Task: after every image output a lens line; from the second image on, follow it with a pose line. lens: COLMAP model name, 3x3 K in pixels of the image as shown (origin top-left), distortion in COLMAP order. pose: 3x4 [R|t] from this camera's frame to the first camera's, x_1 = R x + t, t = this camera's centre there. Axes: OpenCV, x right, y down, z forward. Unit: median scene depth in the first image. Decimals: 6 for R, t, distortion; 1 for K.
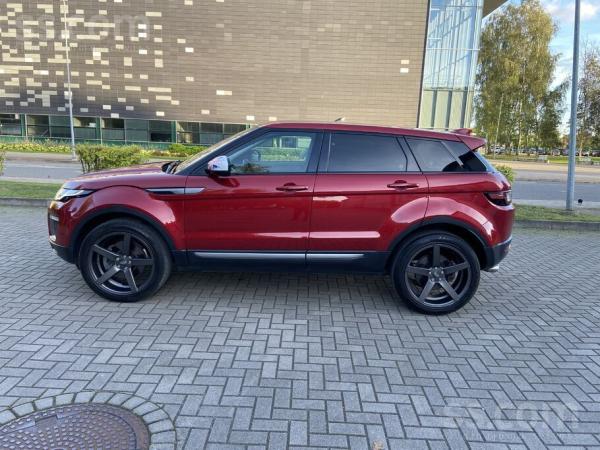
lens RADIAL K [[440.9, 0, 300.0], [0, 440.9, 225.0], [0, 0, 1]] dist [0.097839, -0.119957]
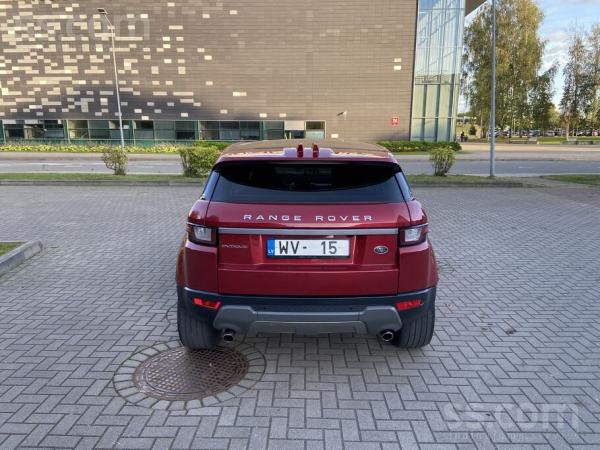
lens RADIAL K [[440.9, 0, 300.0], [0, 440.9, 225.0], [0, 0, 1]] dist [0.097839, -0.119957]
pose [[0.999275, -0.036611, -0.010458, -0.016402], [0.036823, 0.999102, 0.020935, 0.019880], [0.009682, -0.021305, 0.999726, -0.144972]]
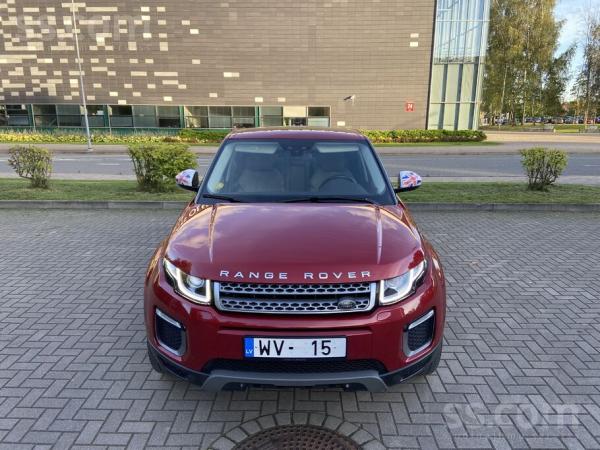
lens RADIAL K [[440.9, 0, 300.0], [0, 440.9, 225.0], [0, 0, 1]] dist [0.097839, -0.119957]
pose [[0.999299, -0.037427, -0.000711, -0.030597], [0.037415, 0.998026, 0.050438, -0.009067], [-0.001179, -0.050429, 0.998727, -0.002225]]
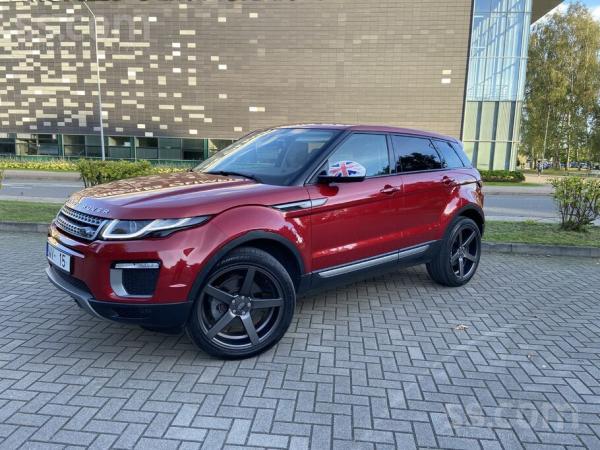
lens RADIAL K [[441.1, 0, 300.0], [0, 441.1, 225.0], [0, 0, 1]] dist [0.102146, -0.123190]
pose [[0.996960, -0.001083, -0.077914, -0.000538], [-0.001921, 0.999258, -0.038478, -0.005267], [0.077898, 0.038510, 0.996217, 0.044385]]
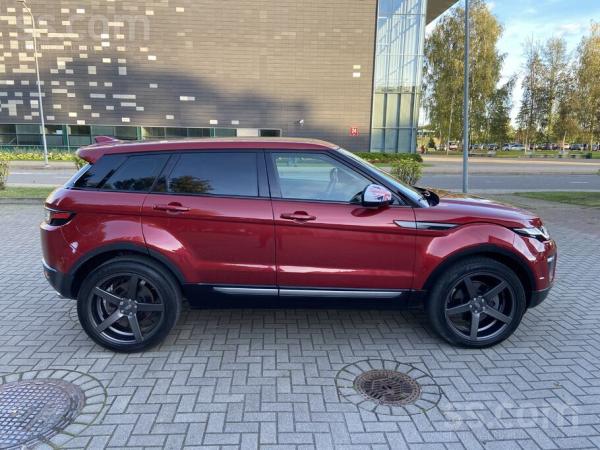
lens RADIAL K [[441.8, 0, 292.3], [0, 441.8, 229.2], [0, 0, 1]] dist [0.098128, -0.122832]
pose [[0.997748, -0.035746, 0.056749, 0.005308], [0.035284, 0.999336, 0.009136, 0.009642], [-0.057037, -0.007113, 0.998347, -0.065863]]
